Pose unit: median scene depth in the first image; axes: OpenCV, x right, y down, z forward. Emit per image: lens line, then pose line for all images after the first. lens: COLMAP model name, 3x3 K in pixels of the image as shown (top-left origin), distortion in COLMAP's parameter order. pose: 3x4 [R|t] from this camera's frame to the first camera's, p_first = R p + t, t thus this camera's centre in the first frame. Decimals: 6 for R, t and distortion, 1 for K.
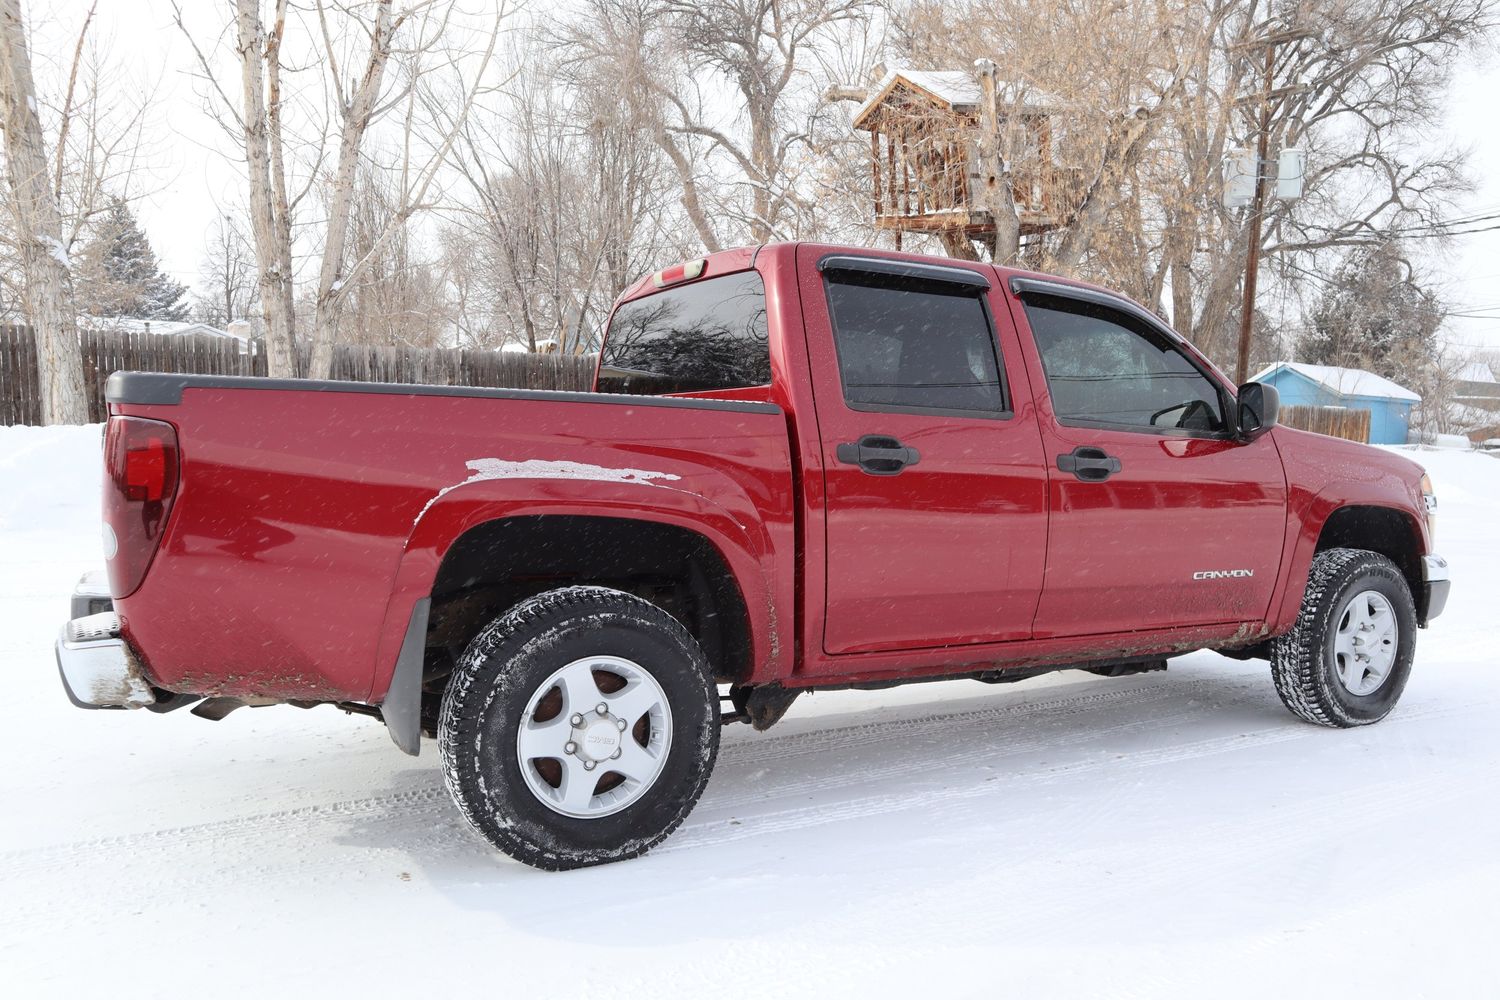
lens RADIAL K [[1280.6, 0, 823.3], [0, 1280.6, 499.5], [0, 0, 1]] dist [-0.092136, 0.093862]
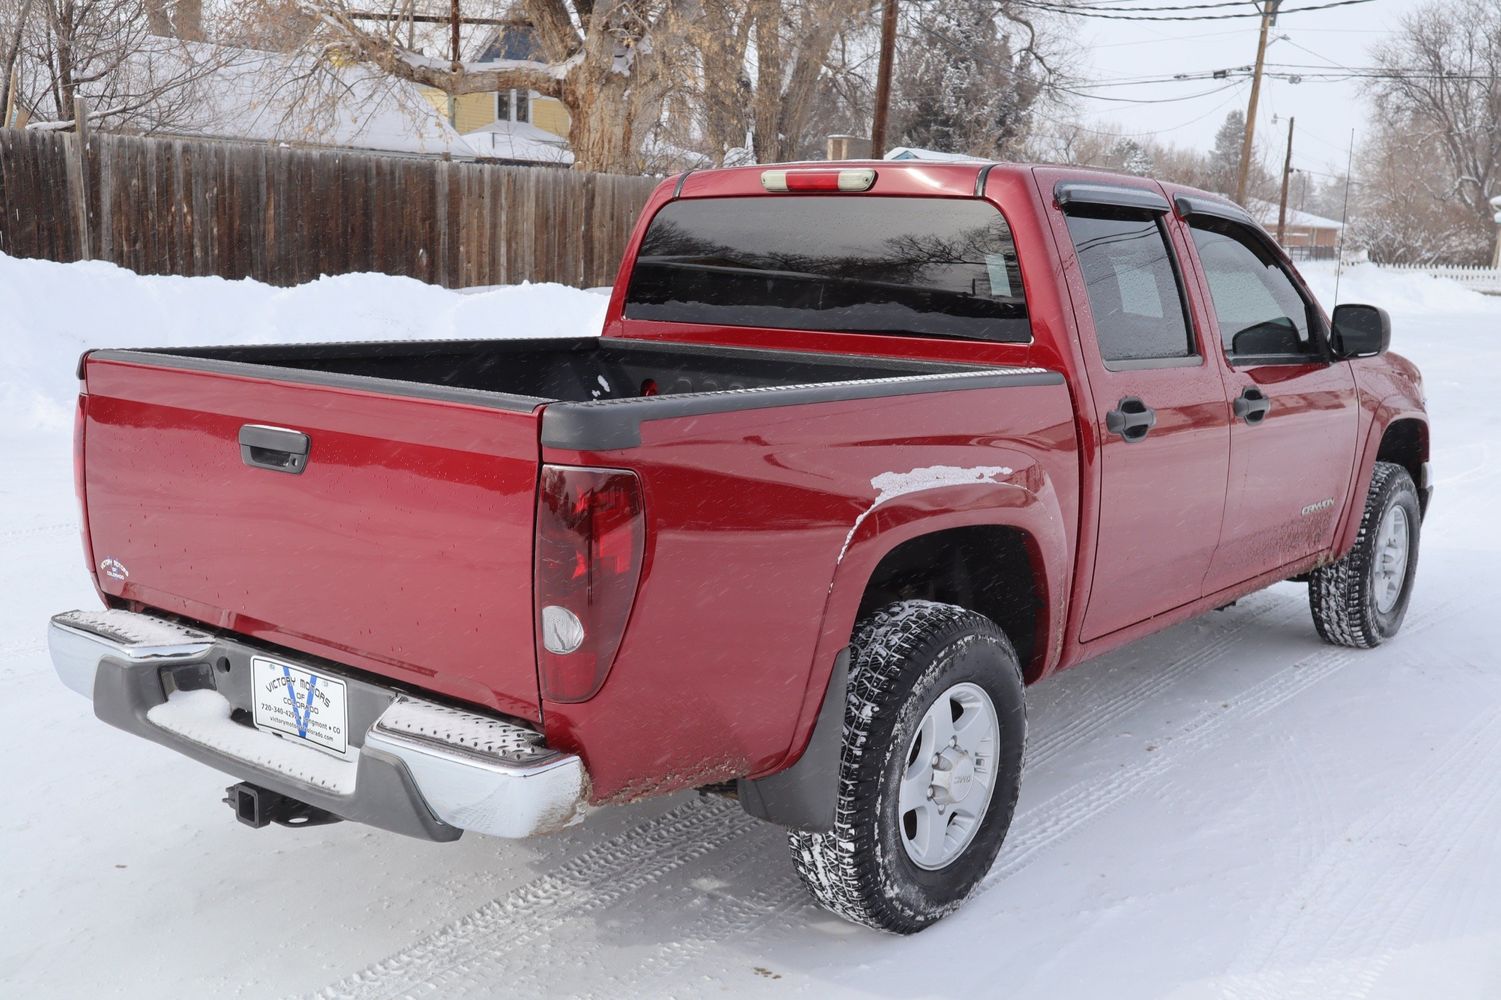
lens RADIAL K [[1667.8, 0, 922.2], [0, 1667.8, 521.8], [0, 0, 1]] dist [0.002639, 0.038031]
pose [[0.907000, -0.059892, 0.416851, -0.456863], [0.001471, 0.990280, 0.139079, -0.099649], [-0.421129, -0.125532, 0.898272, 0.004317]]
